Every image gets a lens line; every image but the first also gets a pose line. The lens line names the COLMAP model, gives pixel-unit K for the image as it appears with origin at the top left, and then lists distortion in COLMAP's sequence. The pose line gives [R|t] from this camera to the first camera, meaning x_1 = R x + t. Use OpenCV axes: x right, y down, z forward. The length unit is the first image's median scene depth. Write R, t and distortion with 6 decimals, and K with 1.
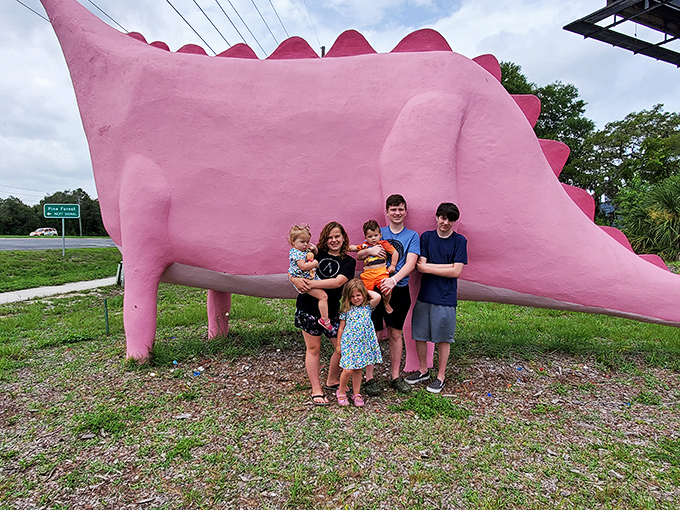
lens RADIAL K [[456.9, 0, 338.1], [0, 456.9, 263.8], [0, 0, 1]] dist [-0.004495, 0.000106]
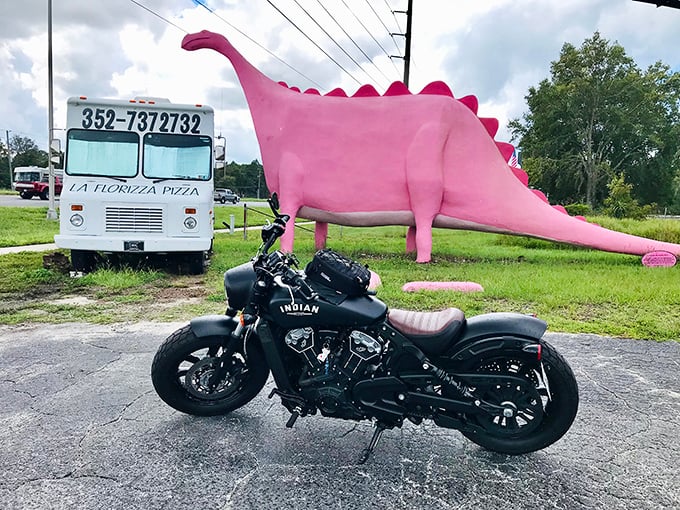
lens RADIAL K [[526.4, 0, 340.6], [0, 526.4, 262.0], [0, 0, 1]] dist [0.005422, 0.000914]
pose [[0.989009, 0.030818, -0.144607, 0.136592], [-0.021019, 0.997409, 0.068807, 0.079159], [0.146352, -0.065012, 0.987094, -1.237157]]
